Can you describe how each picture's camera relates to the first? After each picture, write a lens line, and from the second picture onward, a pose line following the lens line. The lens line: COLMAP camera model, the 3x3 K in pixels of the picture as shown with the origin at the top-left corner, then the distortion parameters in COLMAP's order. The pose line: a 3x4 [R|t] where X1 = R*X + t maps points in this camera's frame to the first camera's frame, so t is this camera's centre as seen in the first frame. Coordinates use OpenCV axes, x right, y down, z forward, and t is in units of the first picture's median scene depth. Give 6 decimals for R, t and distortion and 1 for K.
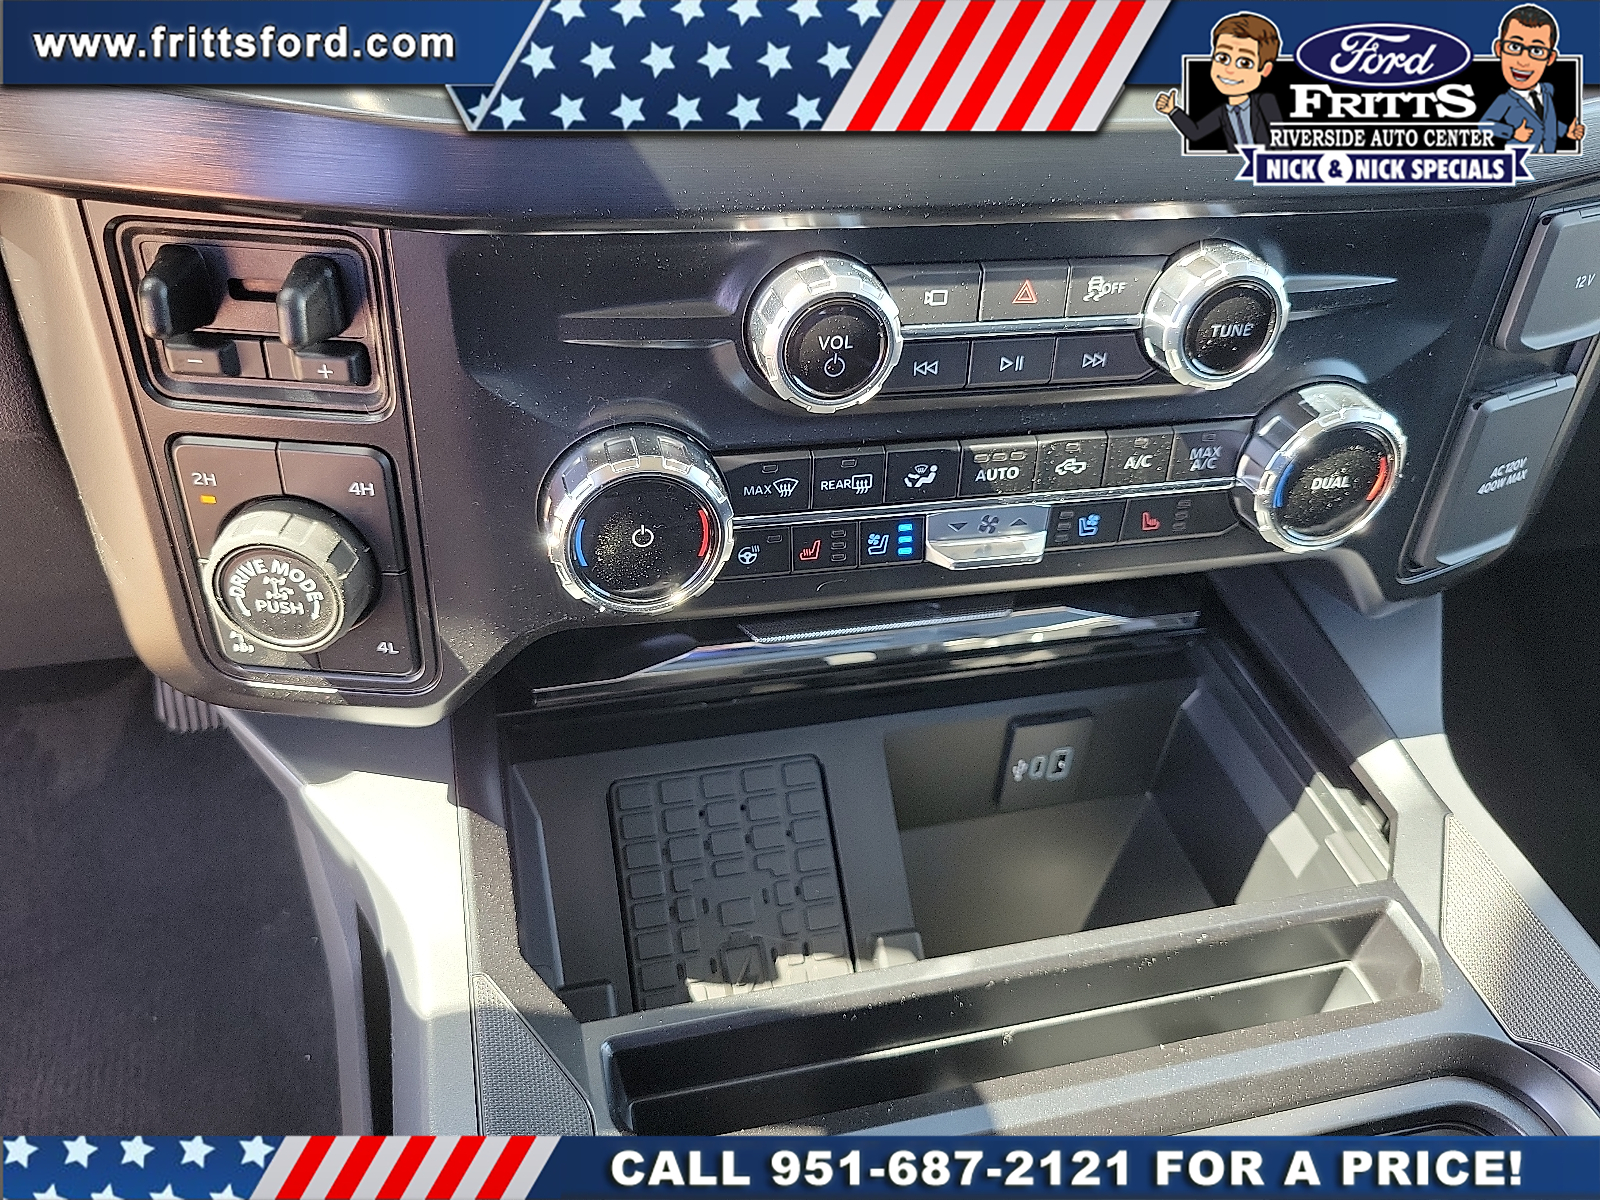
lens RADIAL K [[1249.0, 0, 800.0], [0, 1249.0, 600.0], [0, 0, 1]] dist [-0.004653, 0.001293]
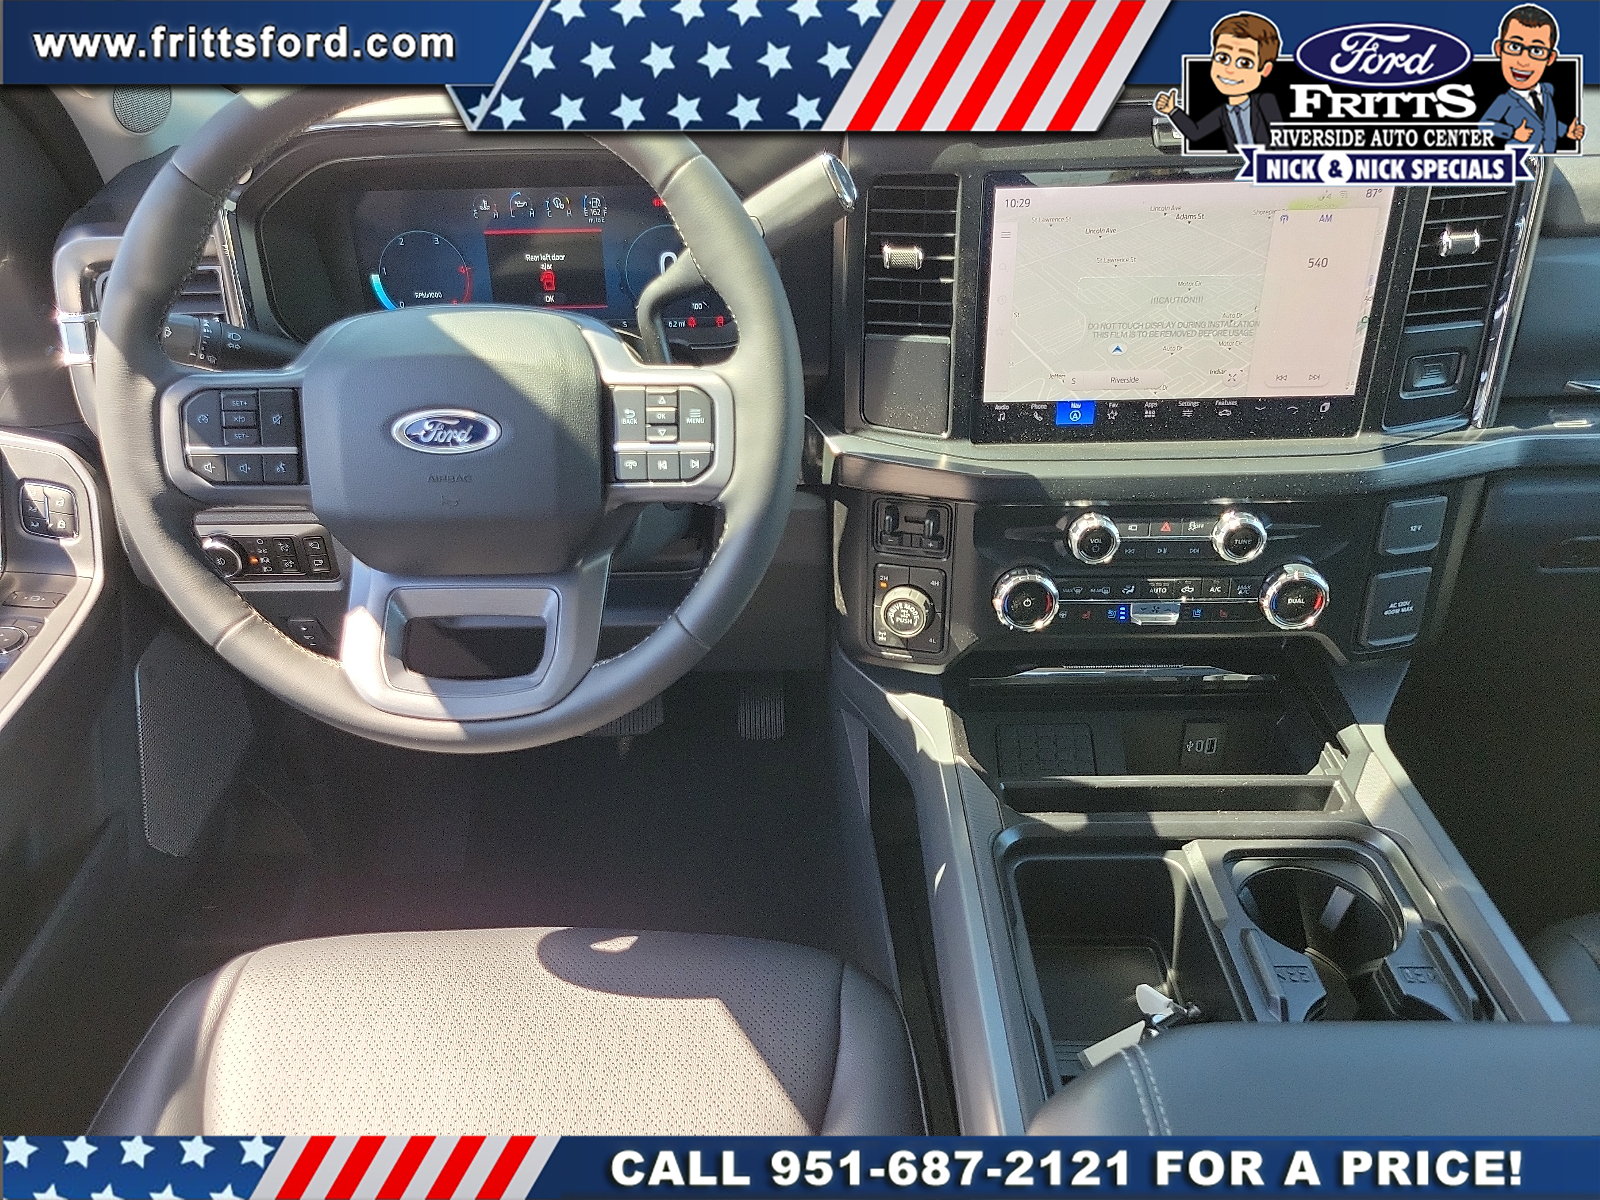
lens RADIAL K [[1234.1, 0, 800.0], [0, 1234.1, 600.0], [0, 0, 1]] dist [0.076527, 0.000318]
pose [[0.964362, 0.046967, -0.260385, 0.117019], [-0.089573, 0.983962, -0.154261, 0.438427], [0.248963, 0.172087, 0.953102, -1.915991]]
